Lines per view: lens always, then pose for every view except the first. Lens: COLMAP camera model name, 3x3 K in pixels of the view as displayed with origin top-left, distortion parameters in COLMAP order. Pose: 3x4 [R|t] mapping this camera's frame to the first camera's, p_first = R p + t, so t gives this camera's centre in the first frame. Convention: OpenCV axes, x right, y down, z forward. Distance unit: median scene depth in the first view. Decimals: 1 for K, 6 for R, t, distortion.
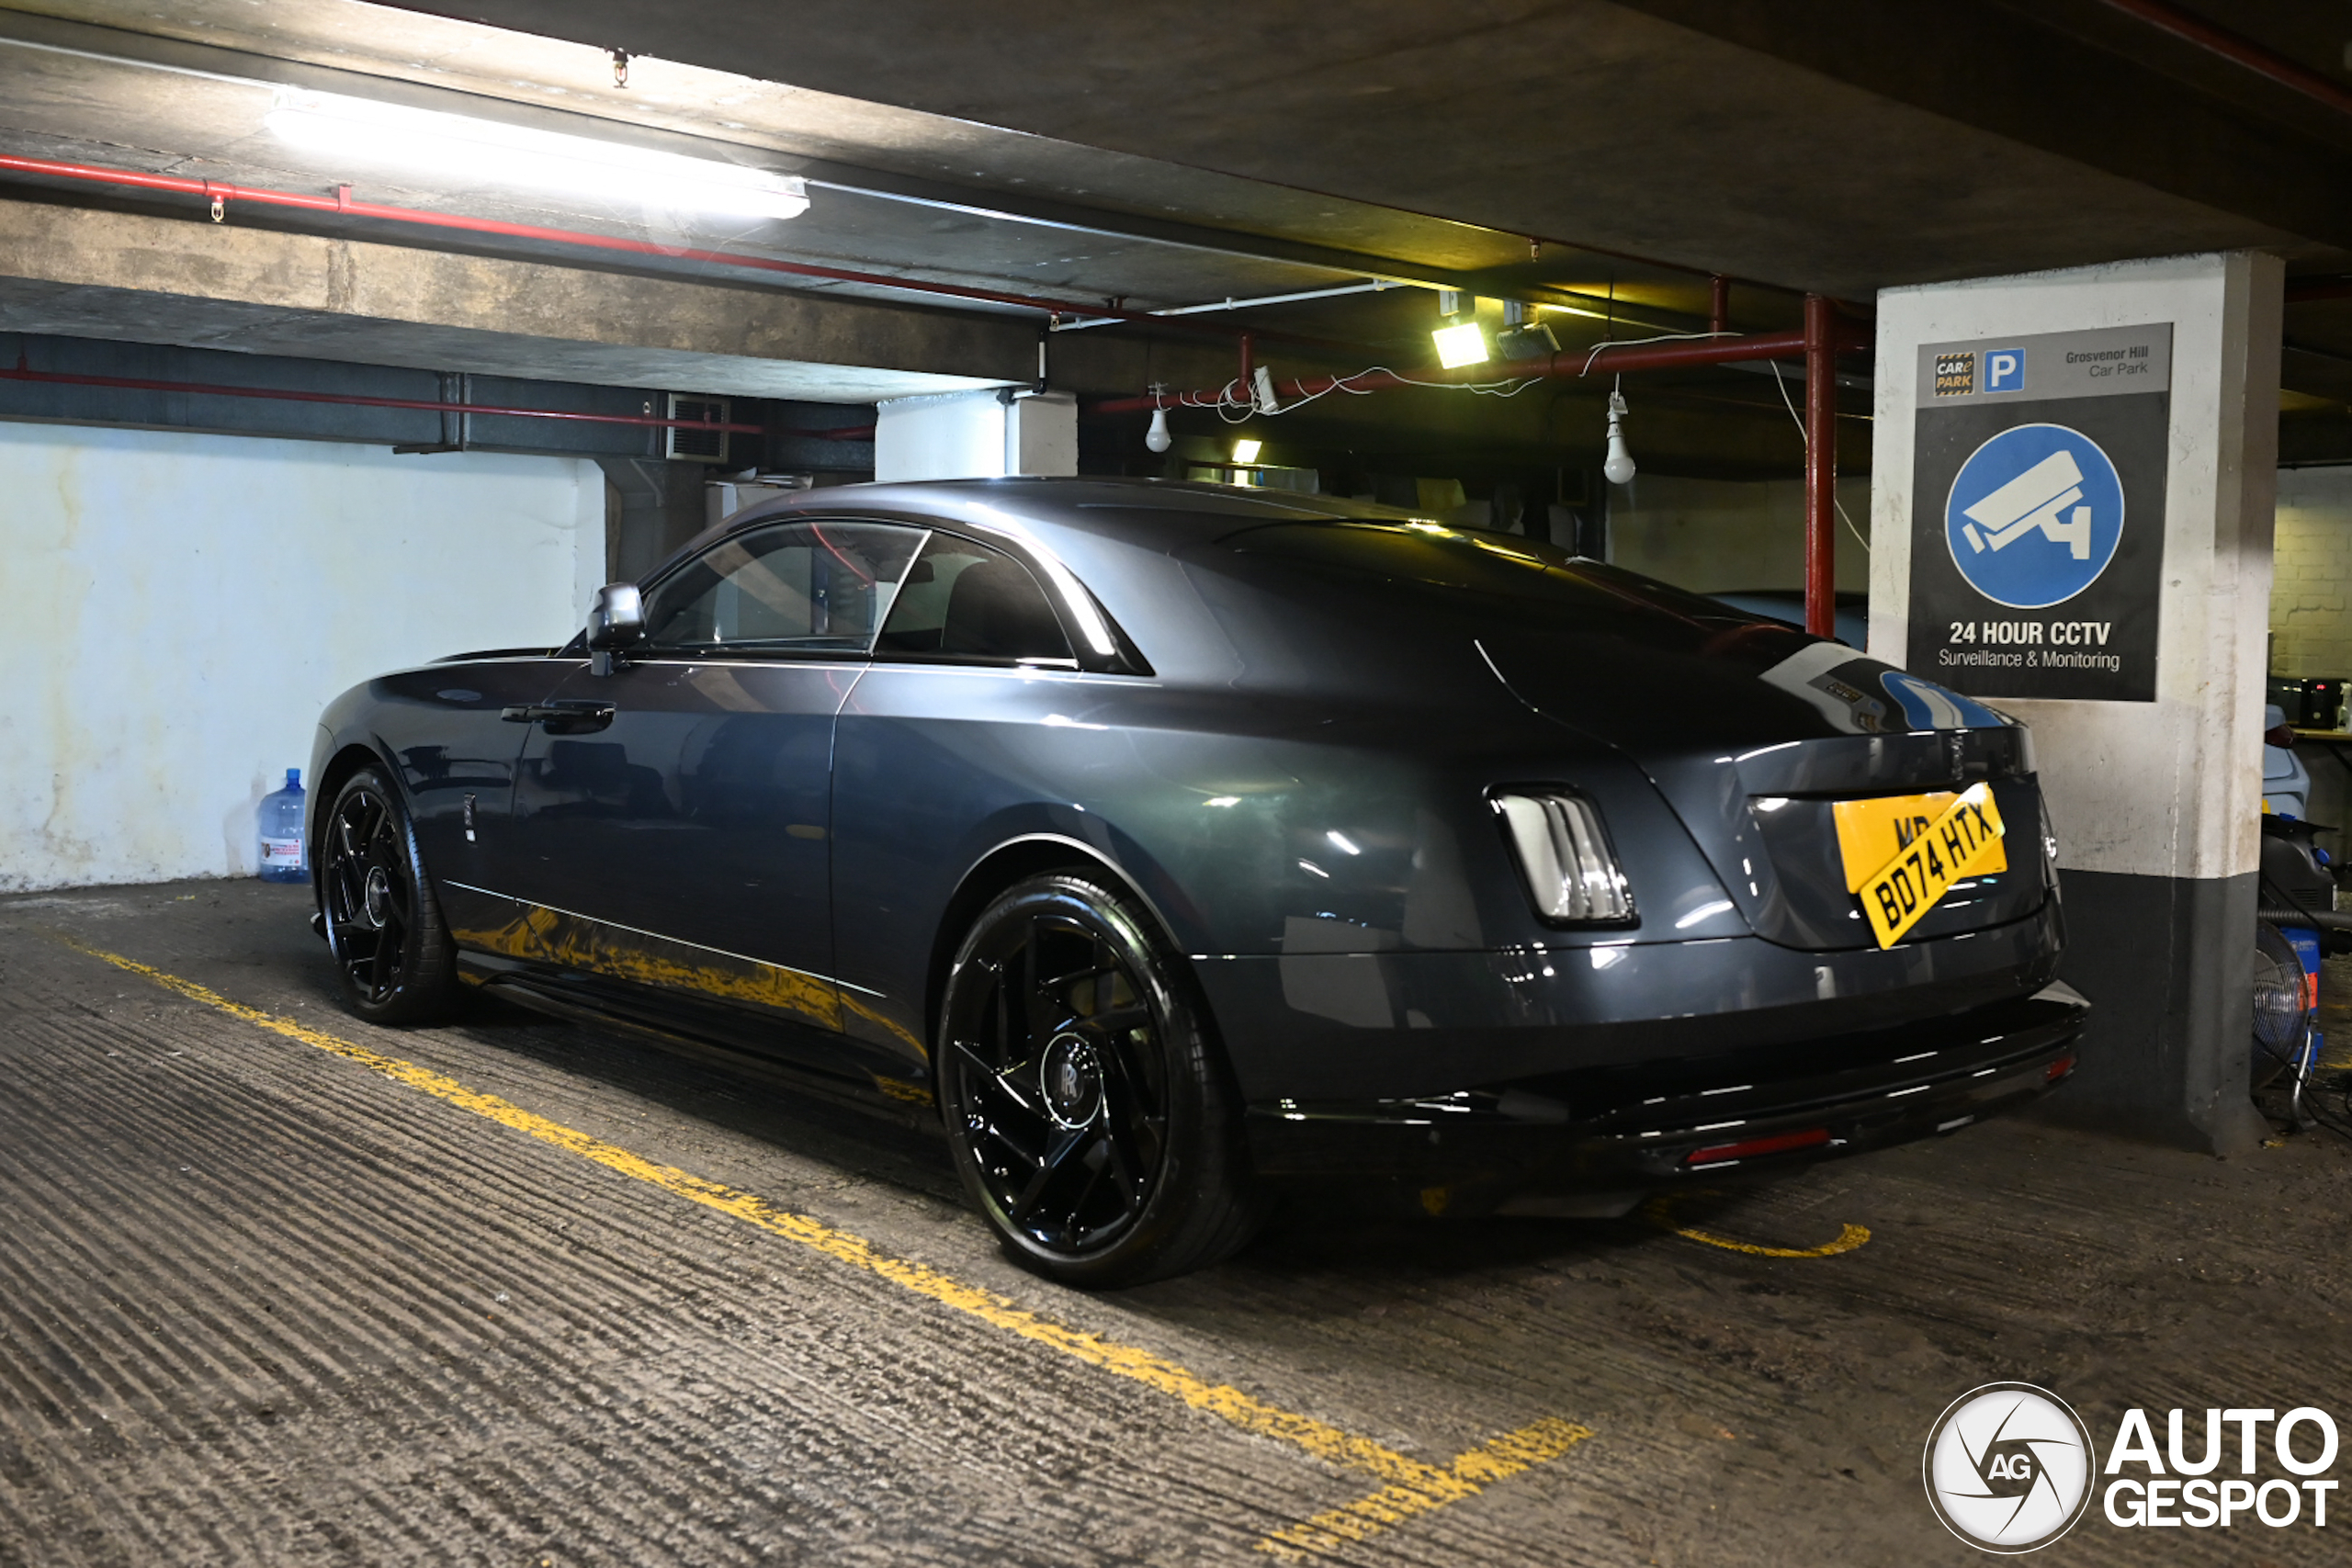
lens RADIAL K [[2153.9, 0, 1158.5], [0, 2153.9, 782.6], [0, 0, 1]] dist [-0.004610, 0.009835]
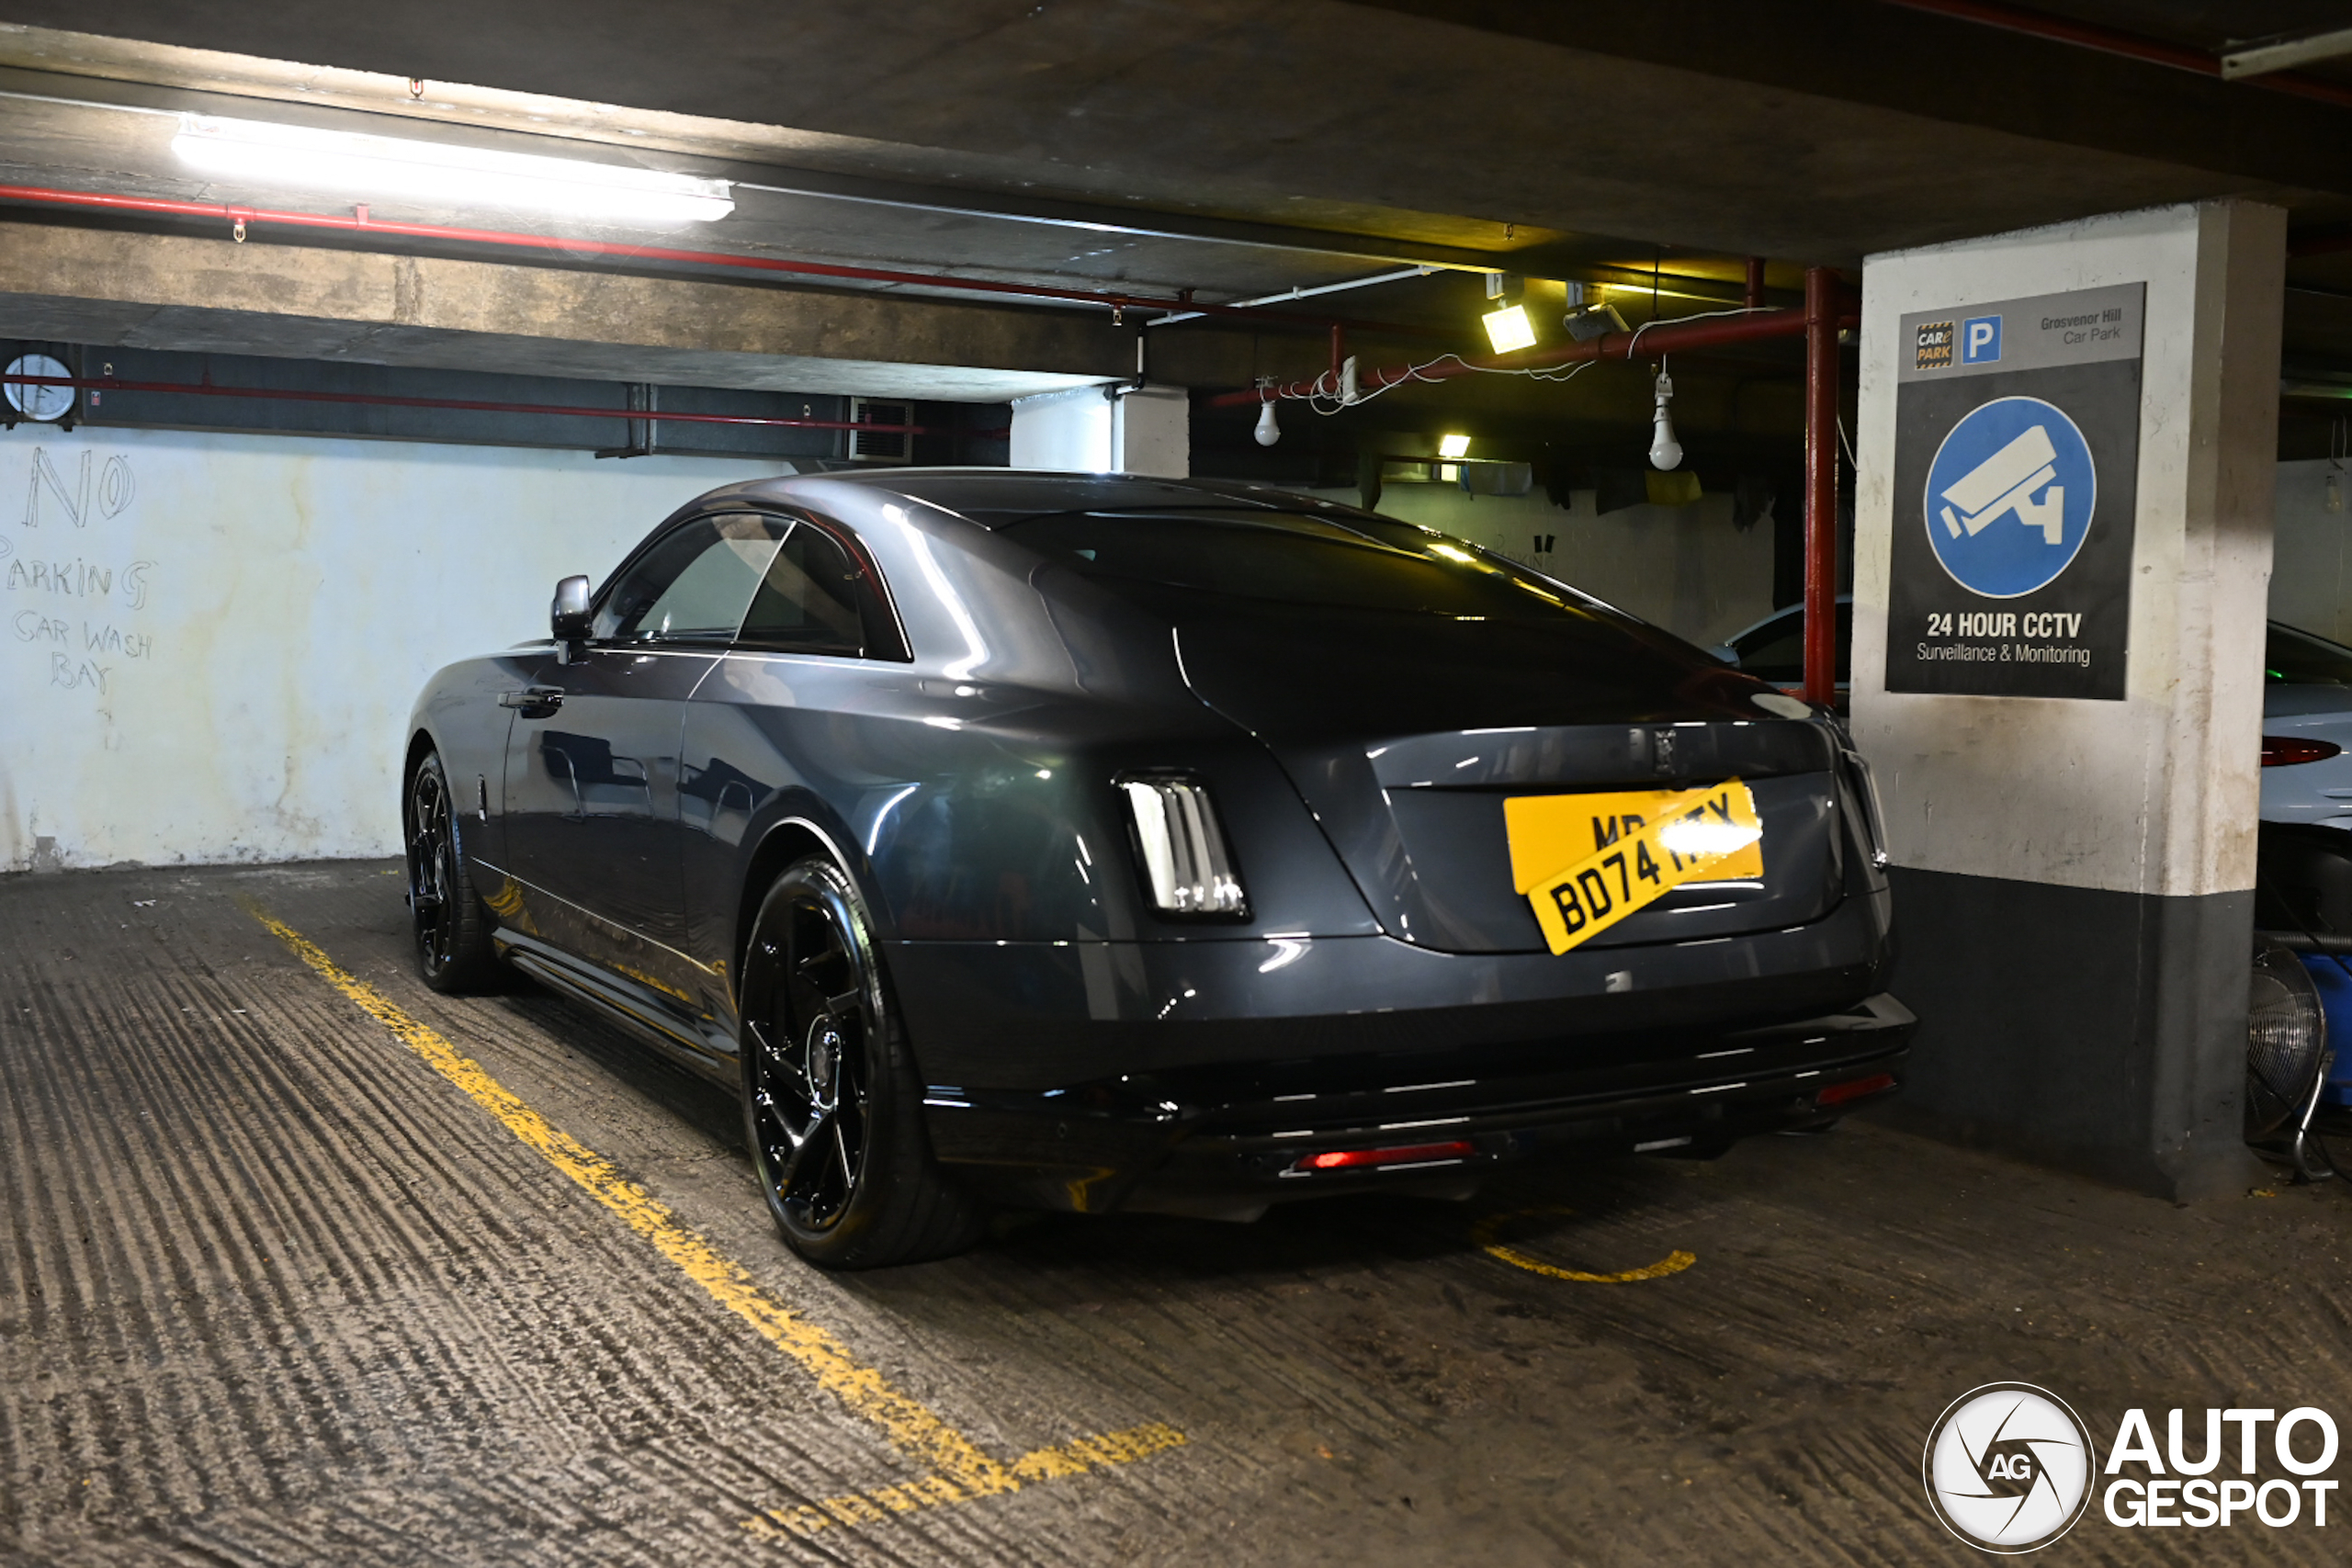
lens RADIAL K [[2153.9, 0, 1158.5], [0, 2153.9, 782.6], [0, 0, 1]] dist [-0.004610, 0.009835]
pose [[0.980653, 0.015804, -0.195117, 0.241288], [-0.016027, 0.999871, 0.000434, 0.003389], [0.195099, 0.002702, 0.980780, 0.029749]]
